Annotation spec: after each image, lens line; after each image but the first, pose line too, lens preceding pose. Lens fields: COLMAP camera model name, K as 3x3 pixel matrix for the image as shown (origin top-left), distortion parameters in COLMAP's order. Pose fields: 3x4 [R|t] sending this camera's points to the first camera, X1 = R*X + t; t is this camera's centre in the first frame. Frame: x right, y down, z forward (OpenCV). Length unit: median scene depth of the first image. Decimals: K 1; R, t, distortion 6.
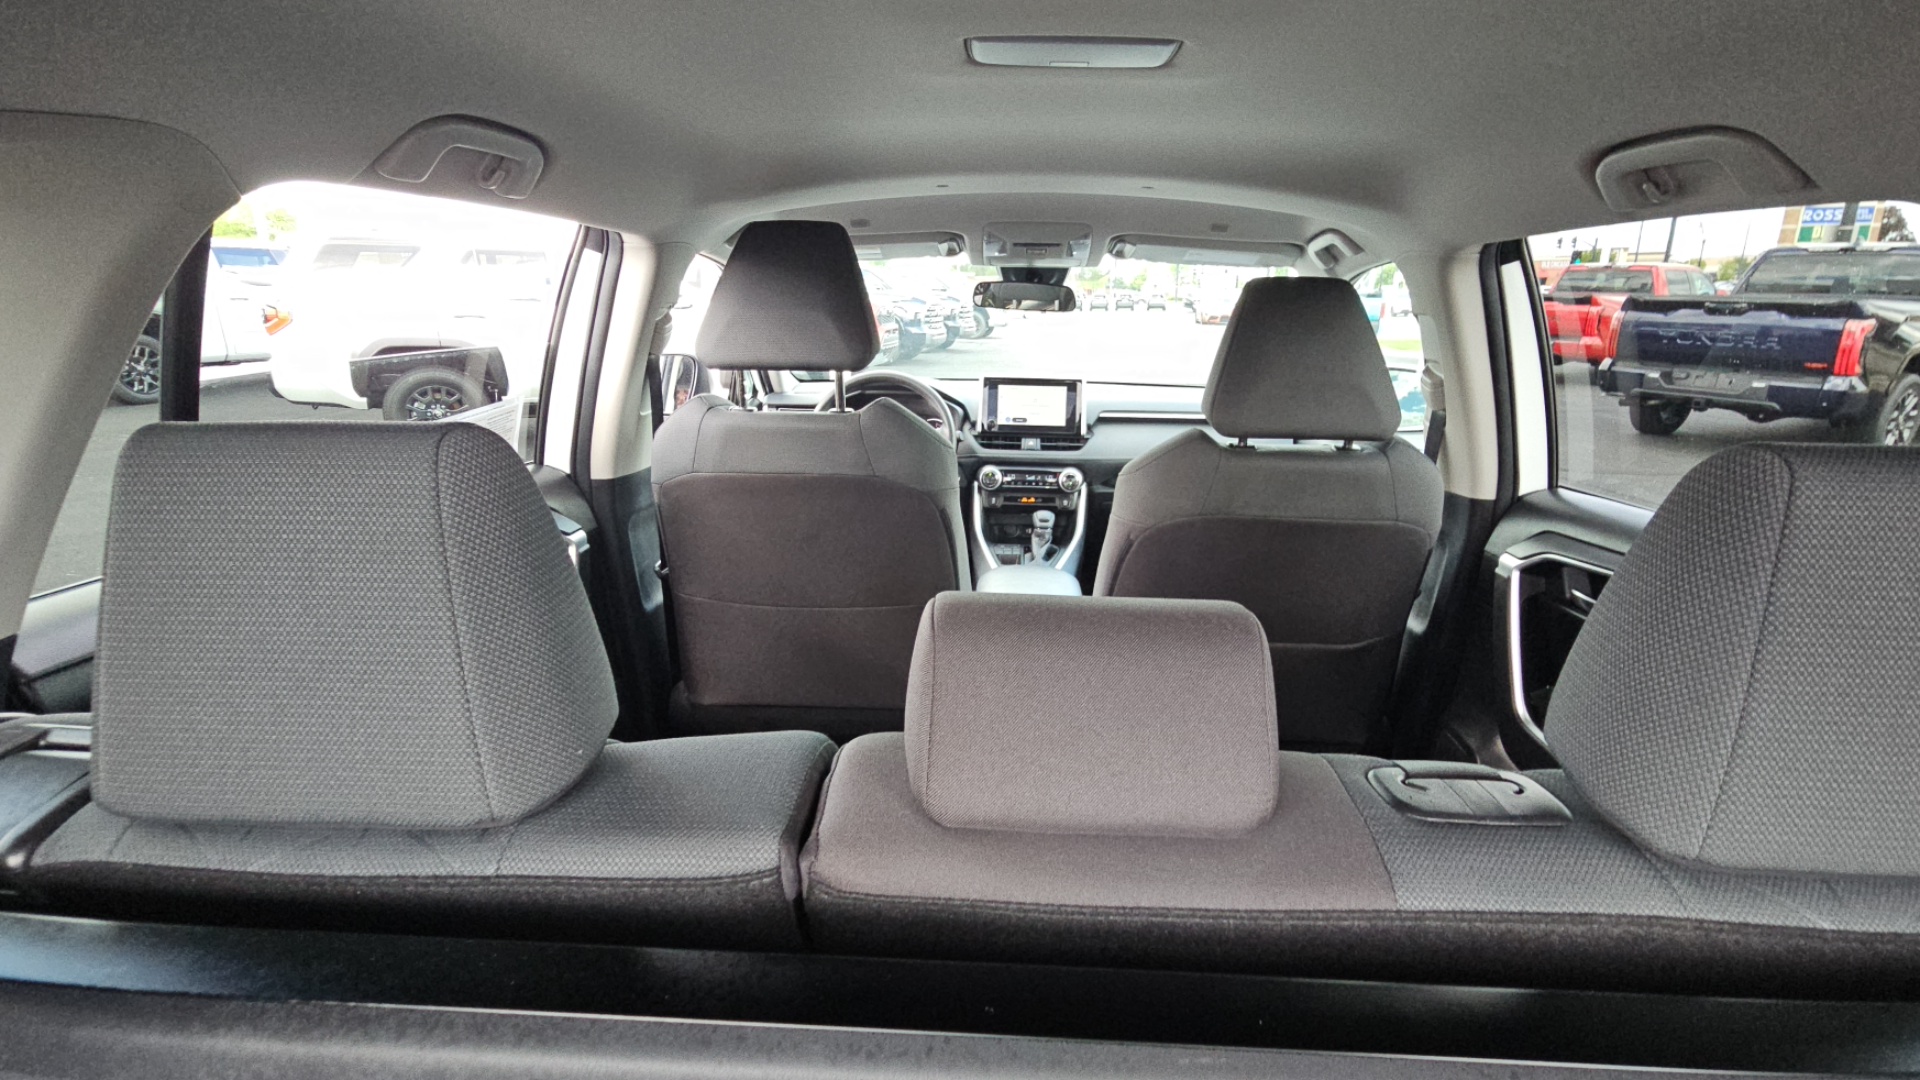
lens RADIAL K [[858.3, 0, 981.6], [0, 858.3, 545.9], [0, 0, 1]] dist [0.007536, -0.005745]
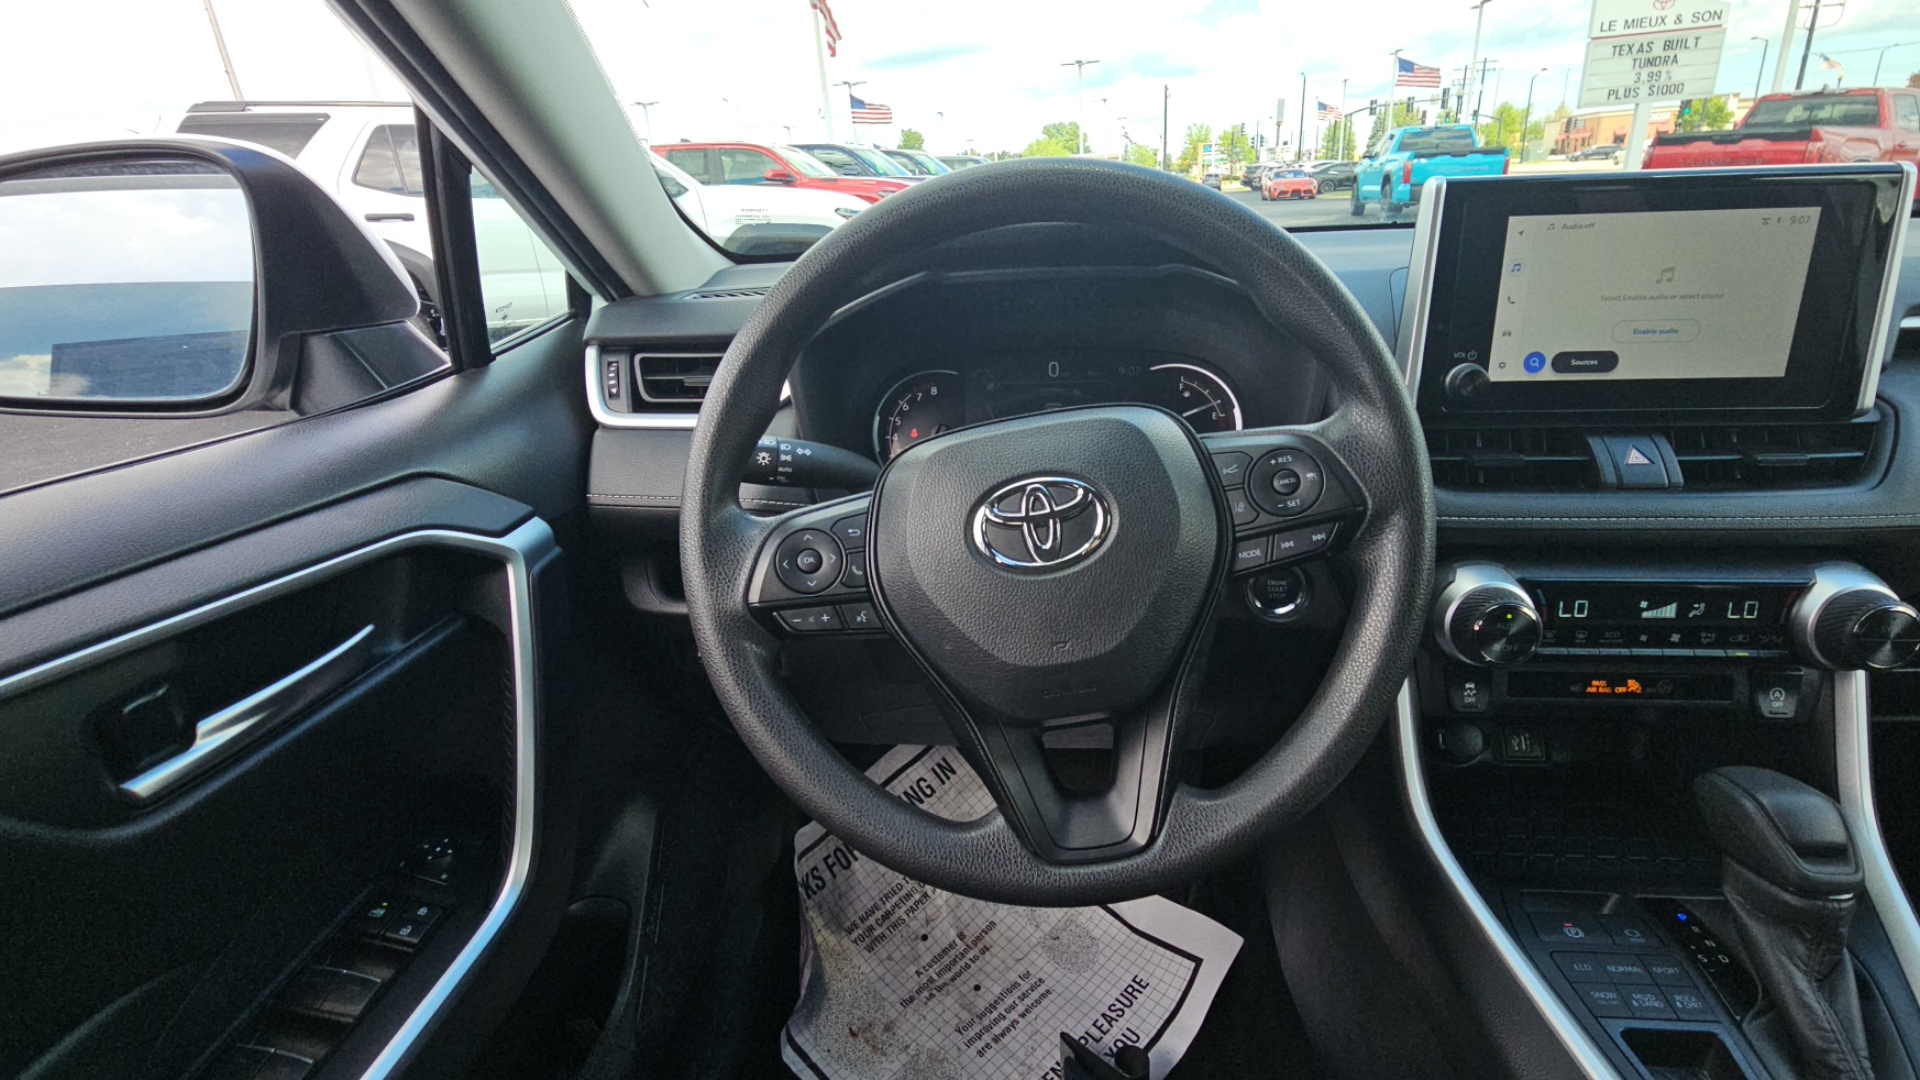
lens RADIAL K [[858.6, 0, 983.3], [0, 858.6, 547.2], [0, 0, 1]] dist [0.011962, -0.010186]
pose [[0.997930, -0.030815, -0.056454, -0.111082], [0.036853, 0.993331, 0.109248, -0.126055], [0.052711, -0.111102, 0.992410, 0.736119]]
